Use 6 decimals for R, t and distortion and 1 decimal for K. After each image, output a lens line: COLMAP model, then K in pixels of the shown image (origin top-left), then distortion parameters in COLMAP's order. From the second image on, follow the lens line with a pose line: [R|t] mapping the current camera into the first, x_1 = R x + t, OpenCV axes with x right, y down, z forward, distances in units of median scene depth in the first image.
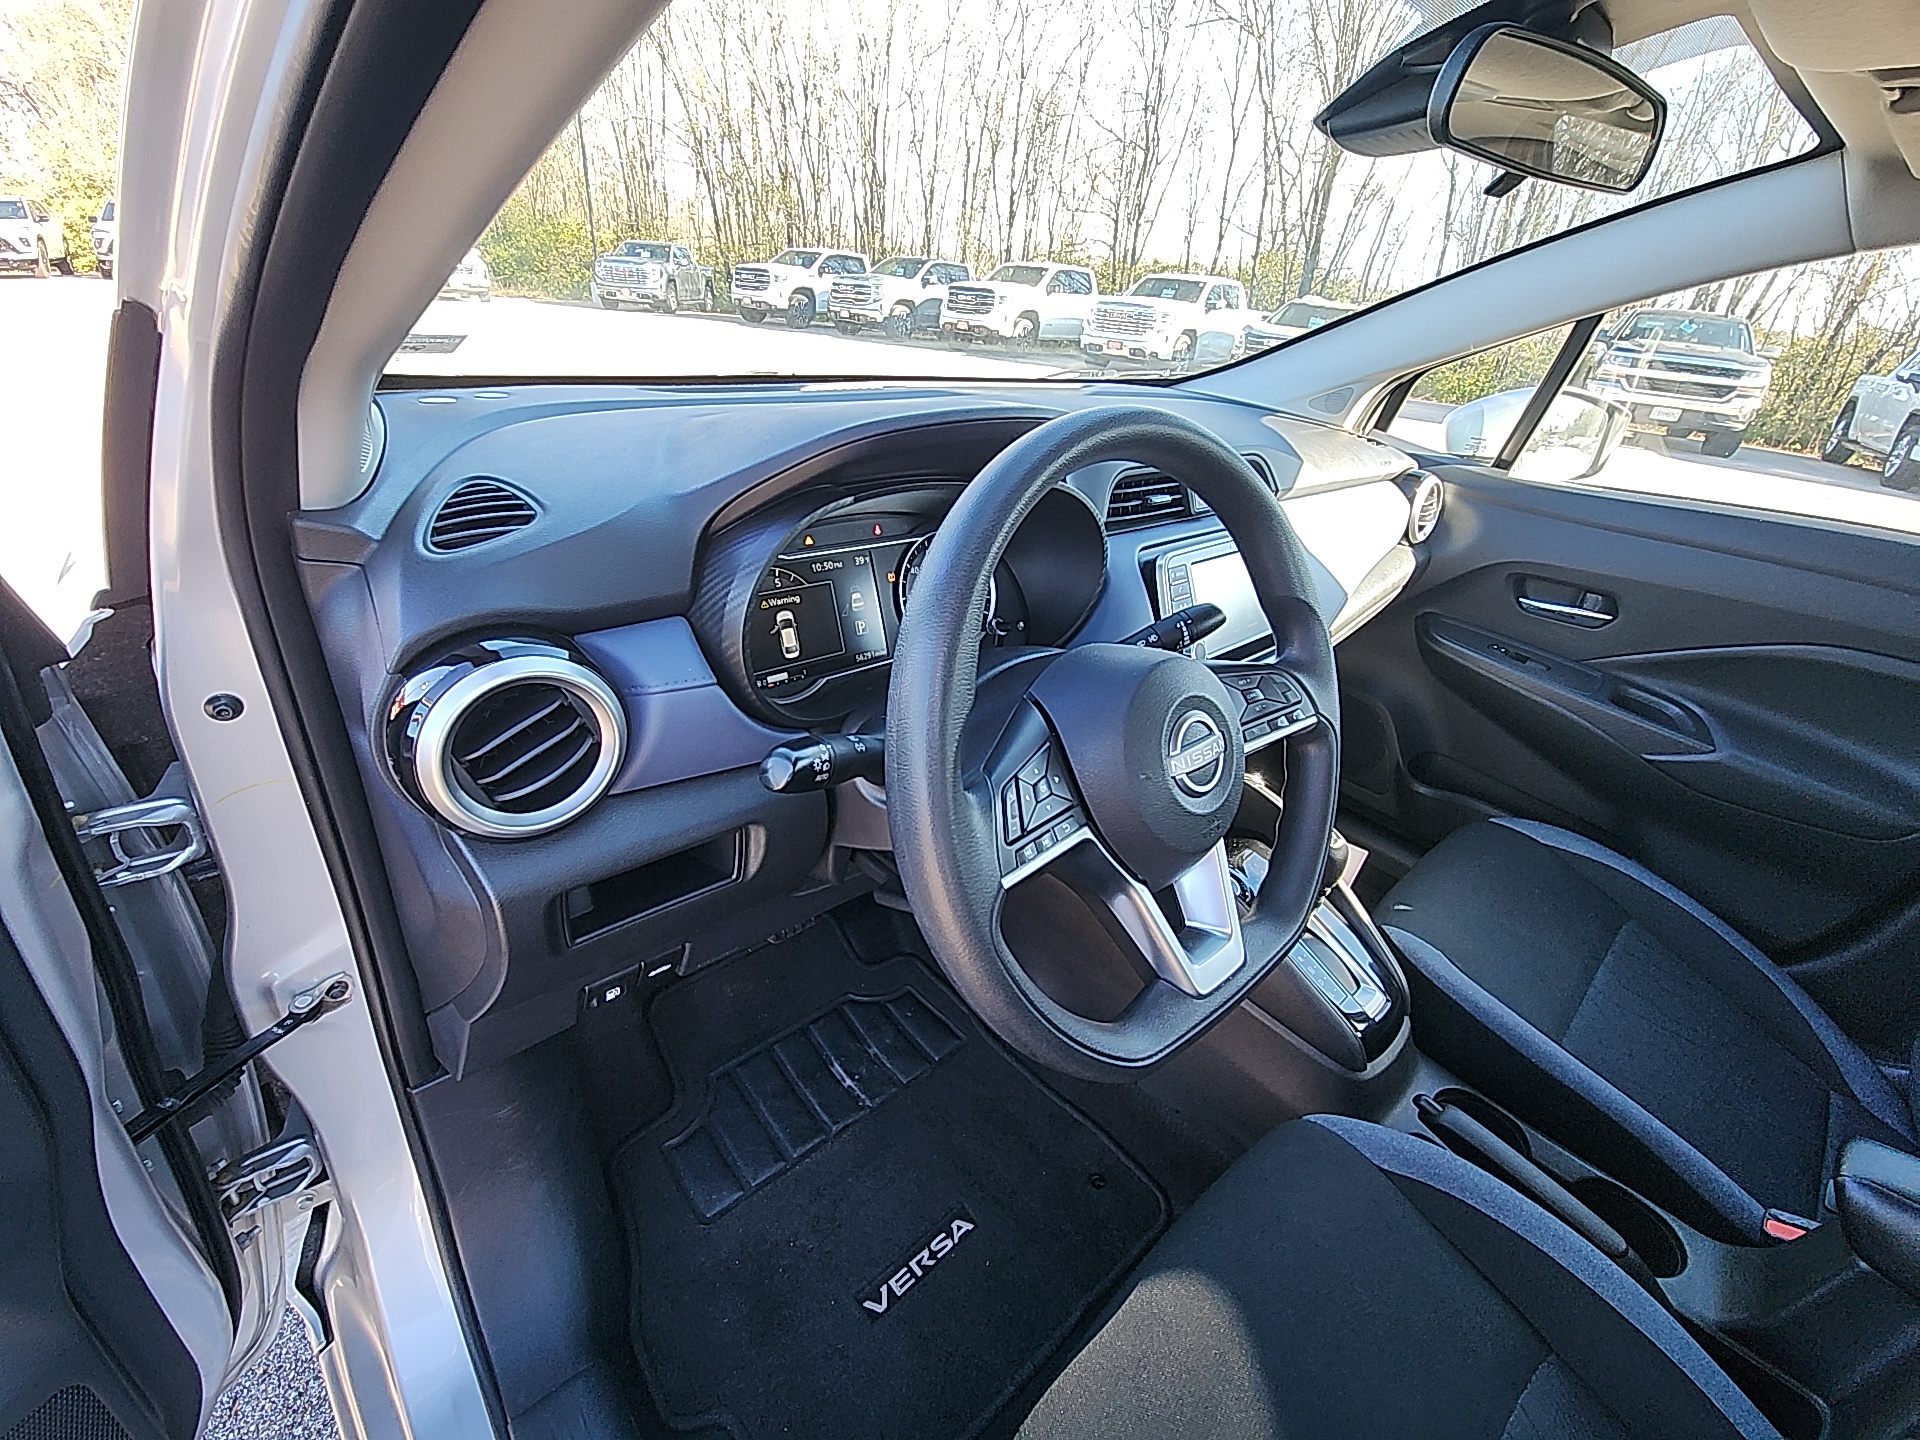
lens RADIAL K [[772.7, 0, 949.3], [0, 772.7, 702.5], [0, 0, 1]] dist [0.015987, -0.011263]
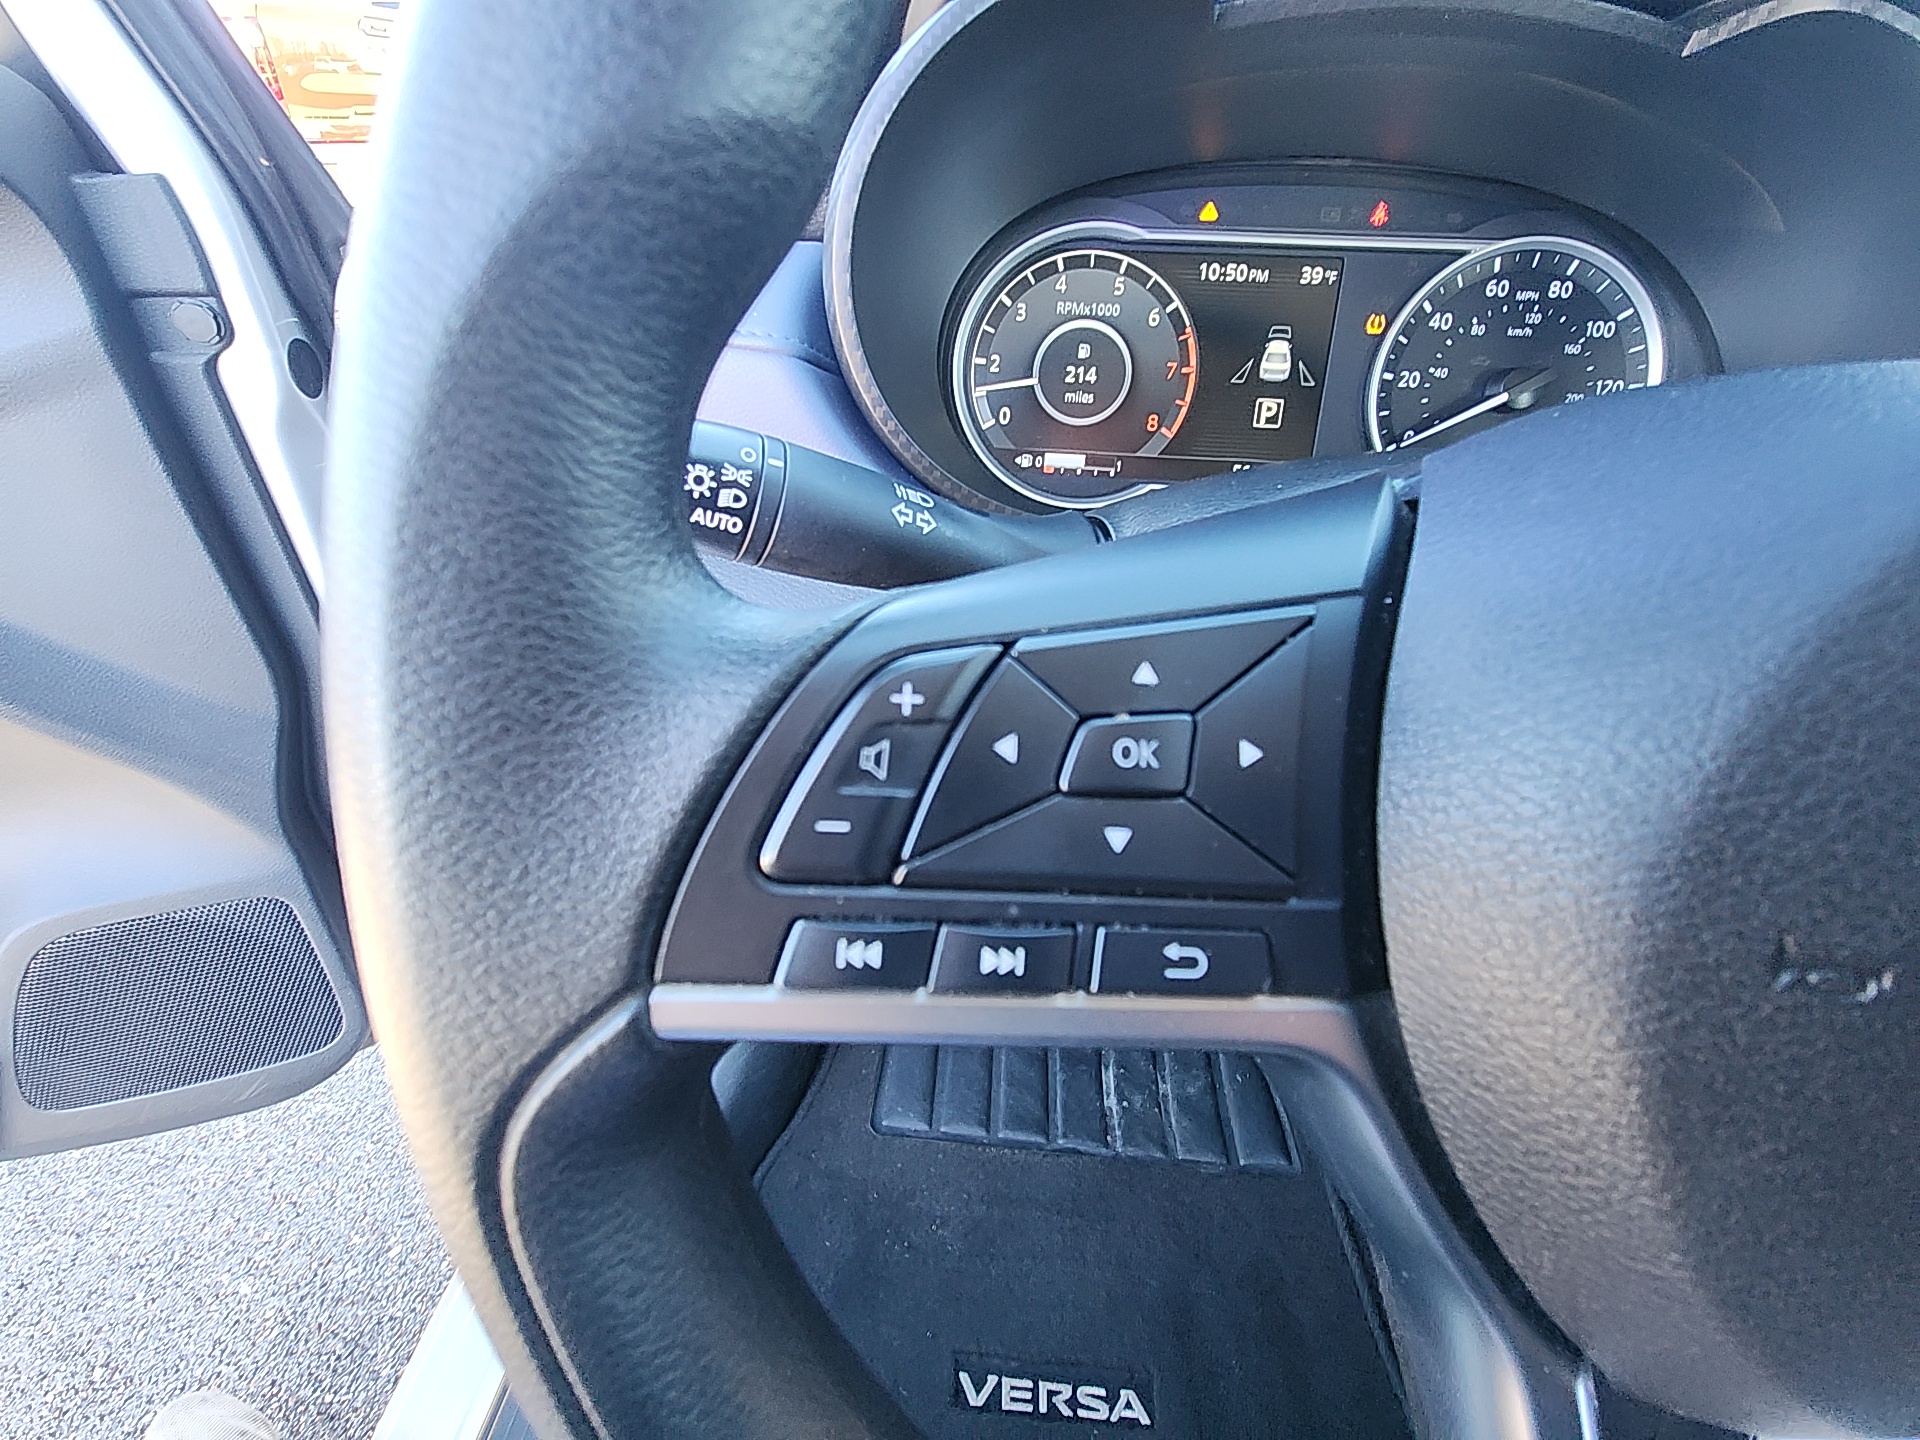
lens RADIAL K [[772.7, 0, 953.7], [0, 772.7, 701.0], [0, 0, 1]] dist [0.015987, -0.011263]
pose [[0.694188, 0.360149, -0.623214, 0.068187], [-0.302863, 0.931596, 0.201005, 0.021355], [0.652976, 0.049214, 0.755778, 0.243370]]
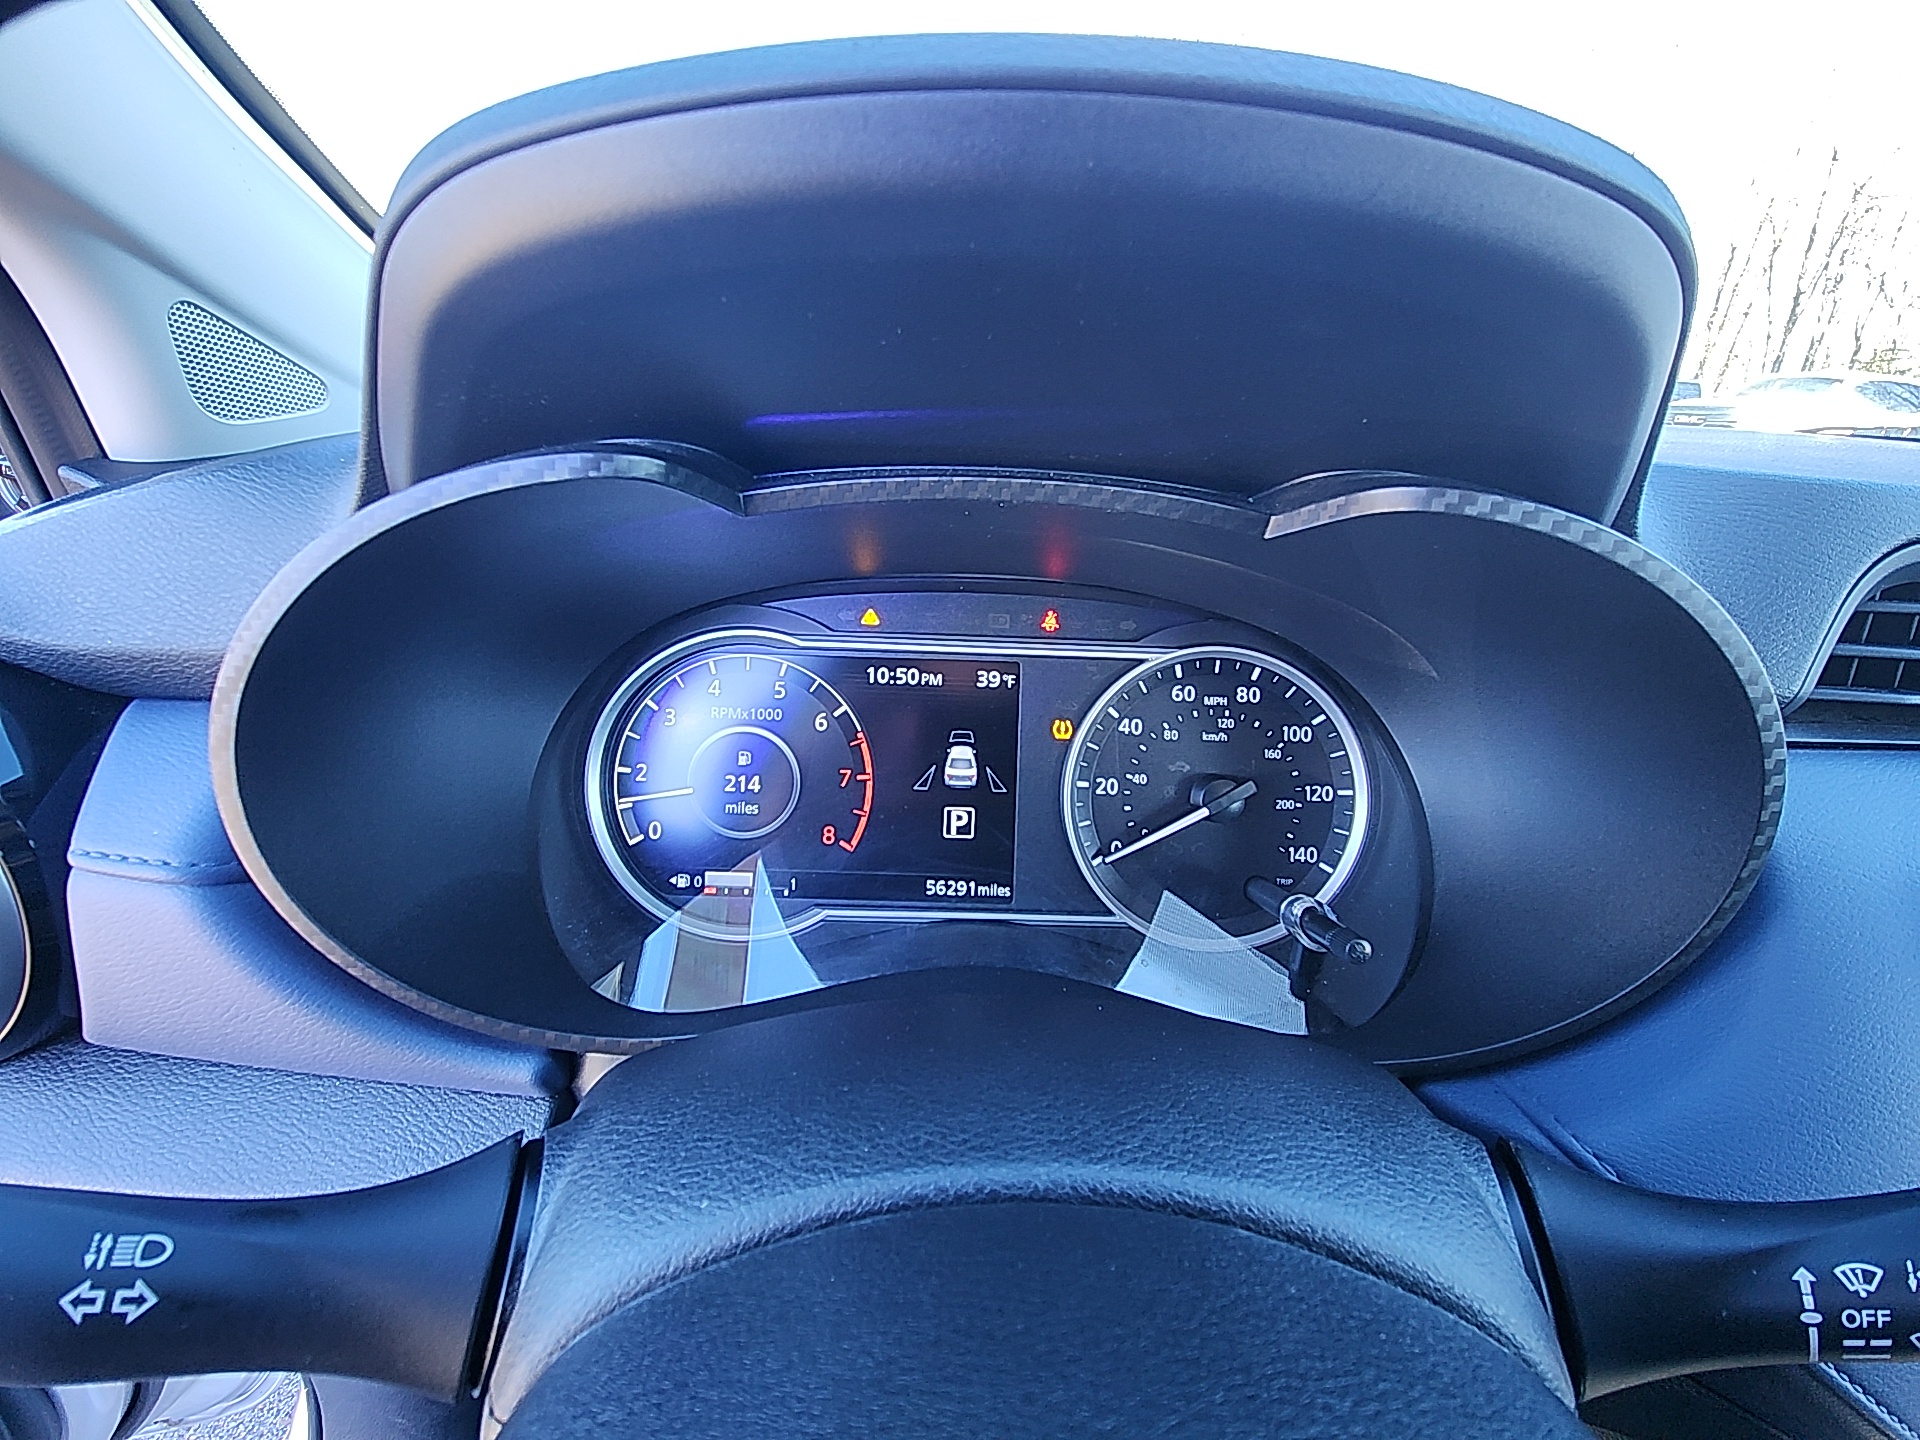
lens RADIAL K [[772.7, 0, 957.9], [0, 772.7, 706.0], [0, 0, 1]] dist [0.015987, -0.011263]
pose [[0.759241, 0.187163, -0.623317, 0.078950], [-0.277425, 0.959455, -0.049826, -0.070717], [0.588718, 0.210753, 0.780380, 0.321338]]
